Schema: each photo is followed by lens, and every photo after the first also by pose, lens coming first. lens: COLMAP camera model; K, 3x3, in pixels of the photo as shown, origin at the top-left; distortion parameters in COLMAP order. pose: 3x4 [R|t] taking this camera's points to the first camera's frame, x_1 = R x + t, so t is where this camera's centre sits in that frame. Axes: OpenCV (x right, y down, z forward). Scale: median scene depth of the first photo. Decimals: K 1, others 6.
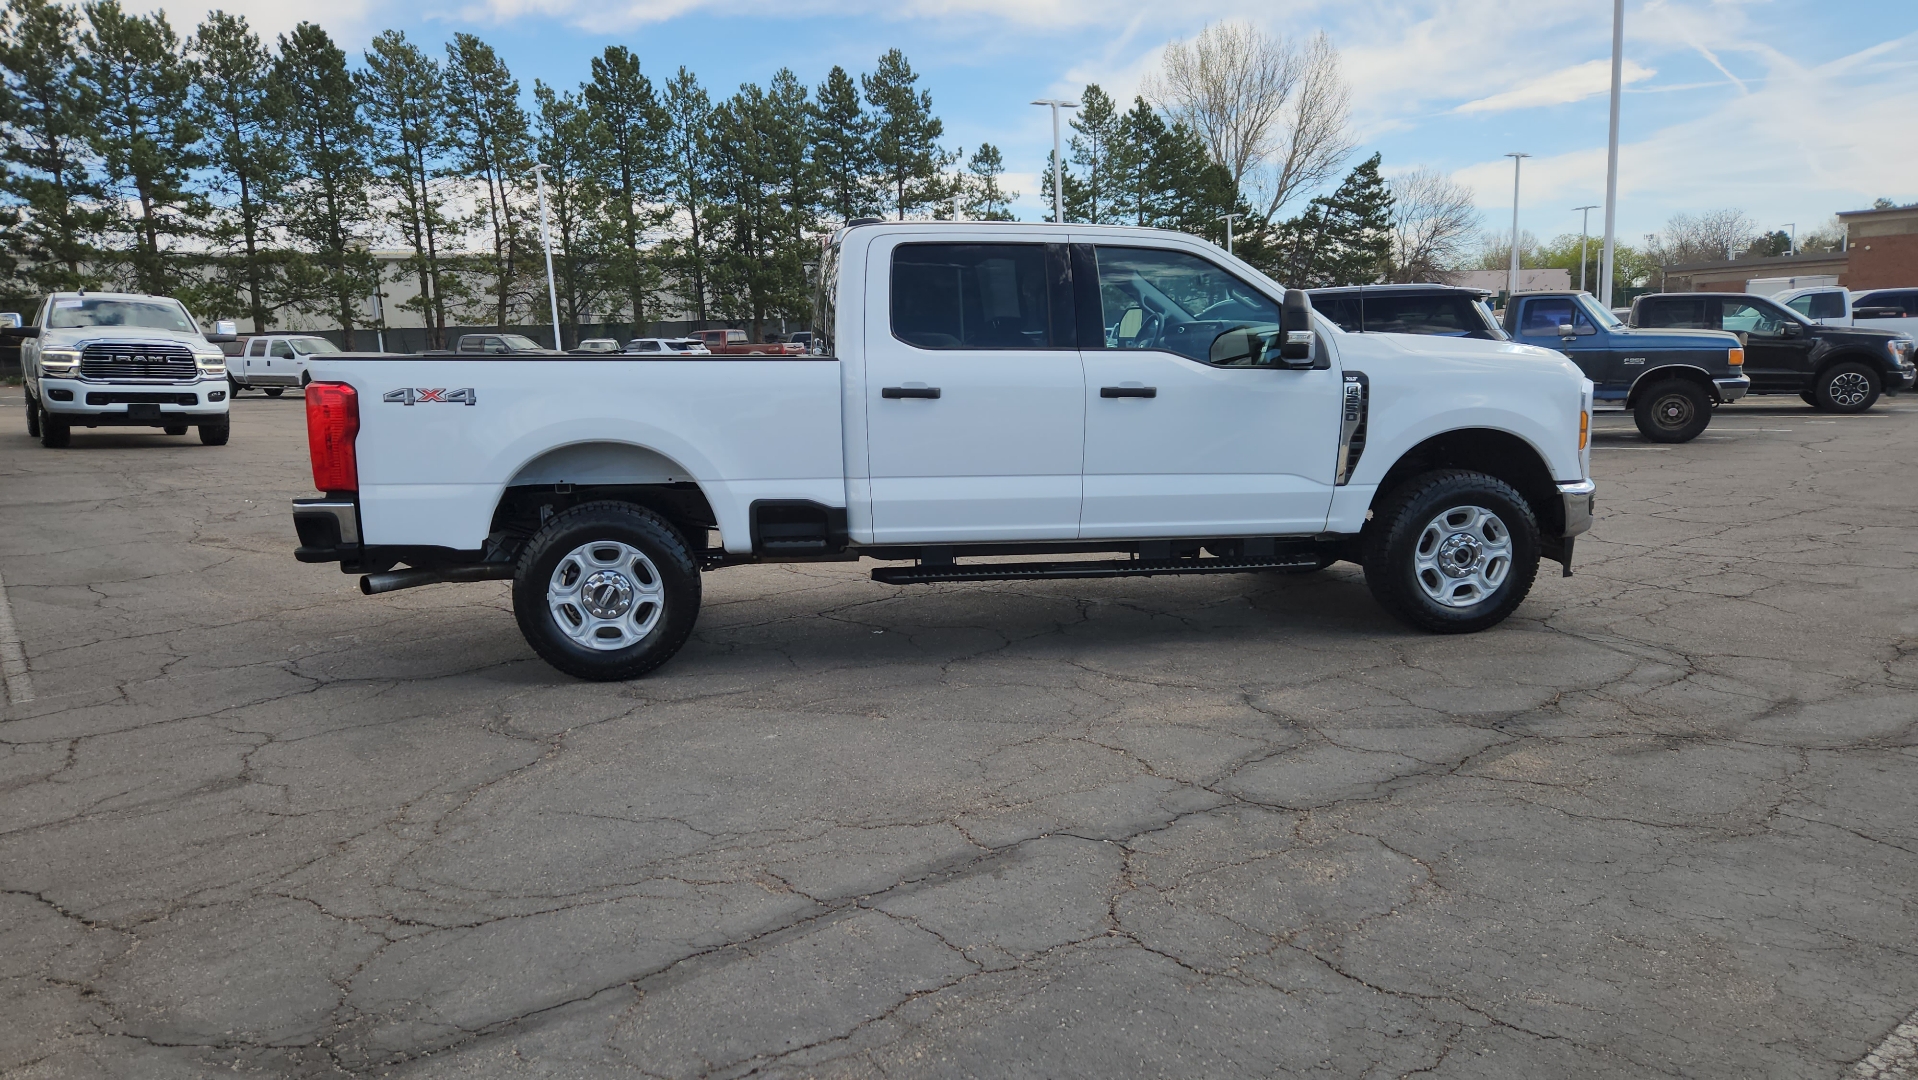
lens RADIAL K [[1284.8, 0, 921.2], [0, 1284.8, 551.2], [0, 0, 1]] dist [0.070889, -0.055688]
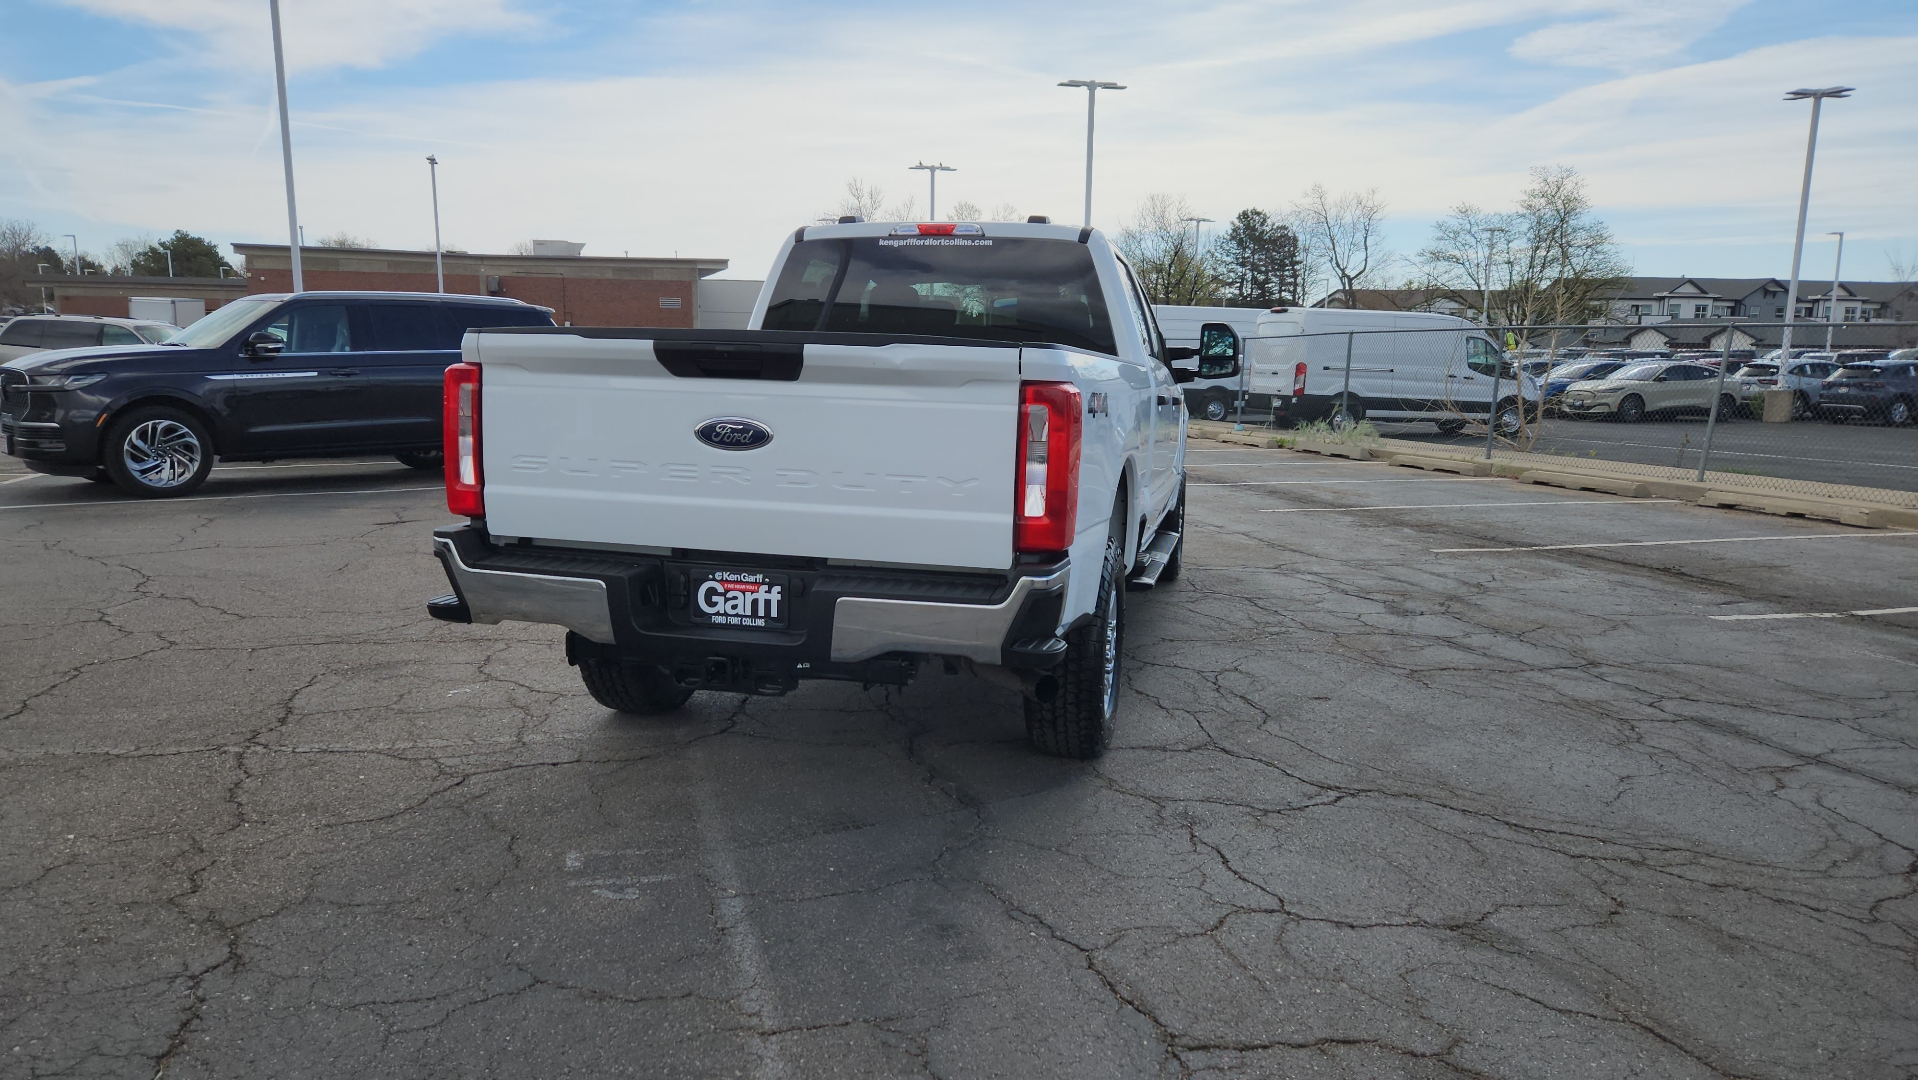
lens RADIAL K [[1277.9, 0, 921.7], [0, 1277.9, 534.4], [0, 0, 1]] dist [0.077516, -0.064485]
pose [[0.387945, -0.091751, 0.917104, -0.100325], [0.113619, 0.992204, 0.051202, -0.008931], [-0.914653, 0.084338, 0.395345, 0.076123]]
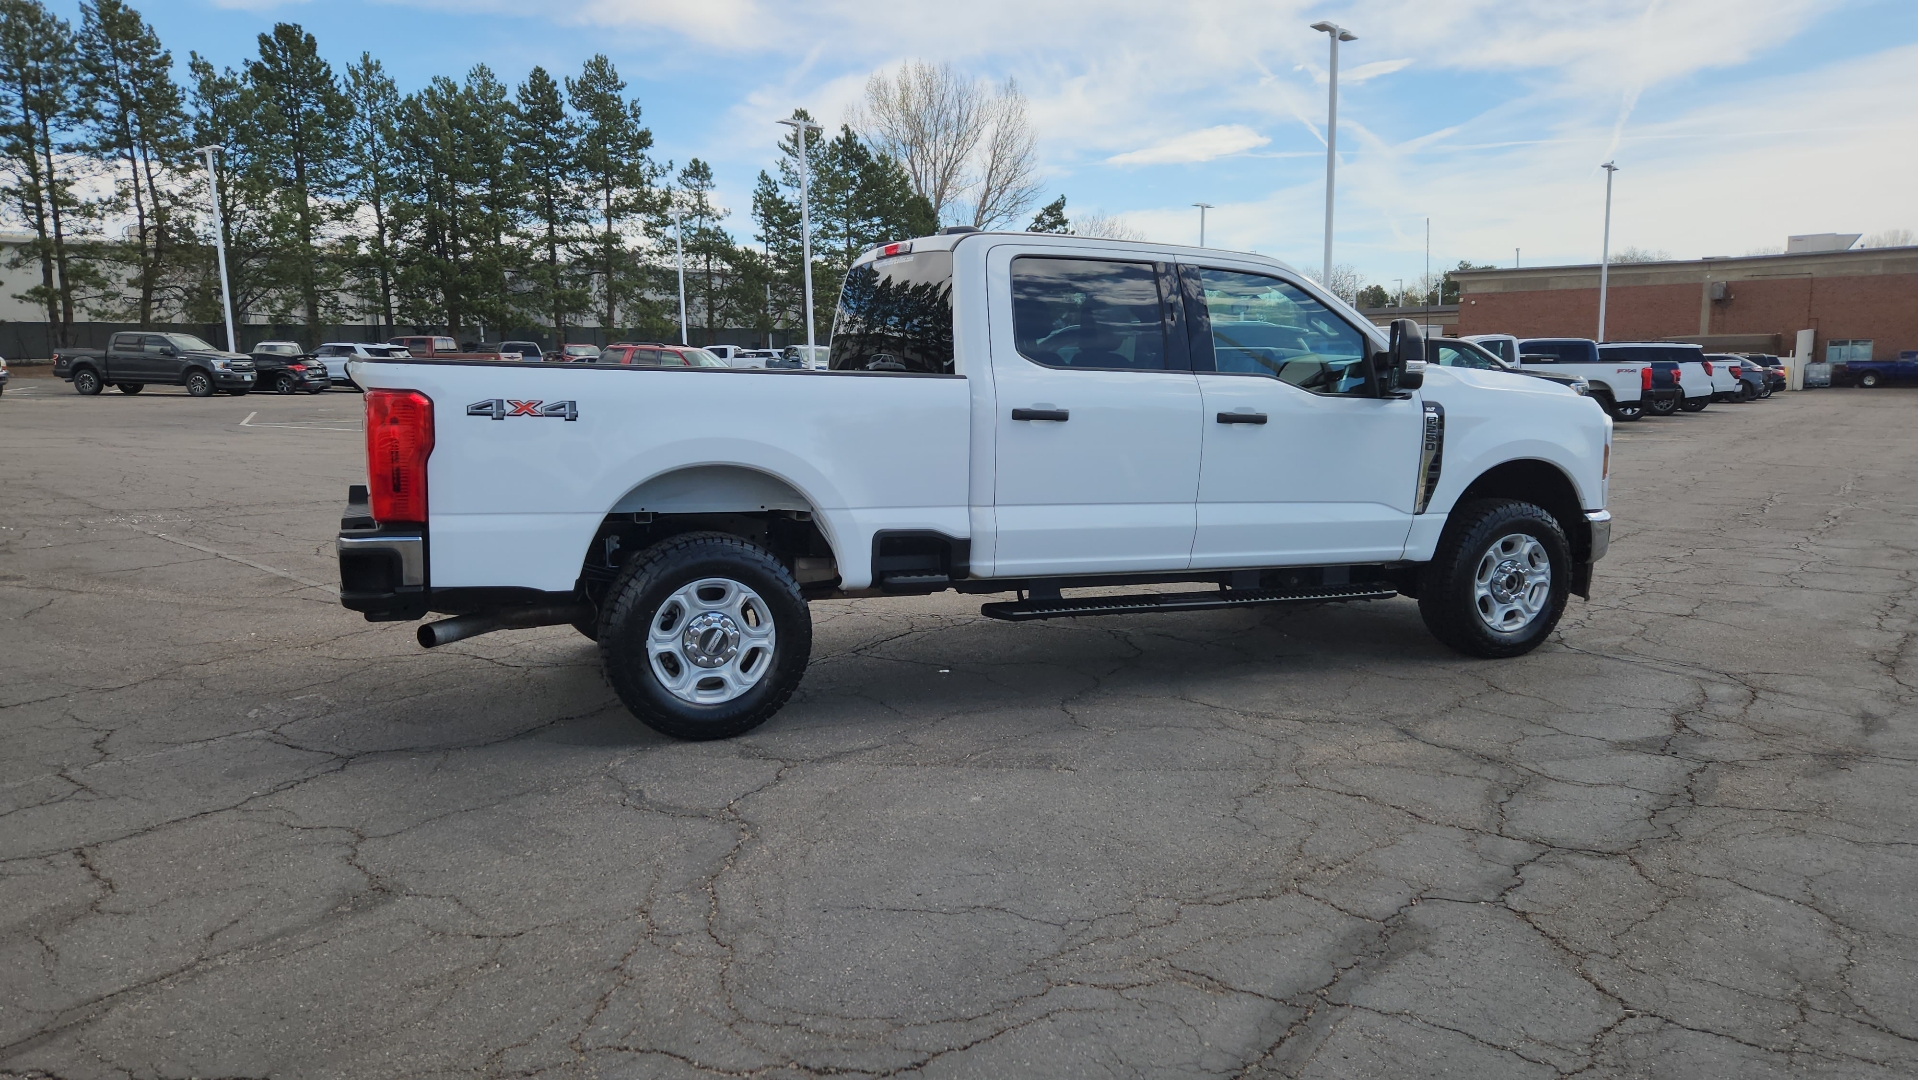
lens RADIAL K [[1281.5, 0, 930.3], [0, 1281.5, 537.9], [0, 0, 1]] dist [0.070936, -0.055569]
pose [[0.969174, -0.004381, 0.246336, -0.030647], [0.010462, 0.999672, -0.023384, -0.001319], [-0.246153, 0.025240, 0.968902, 0.011966]]
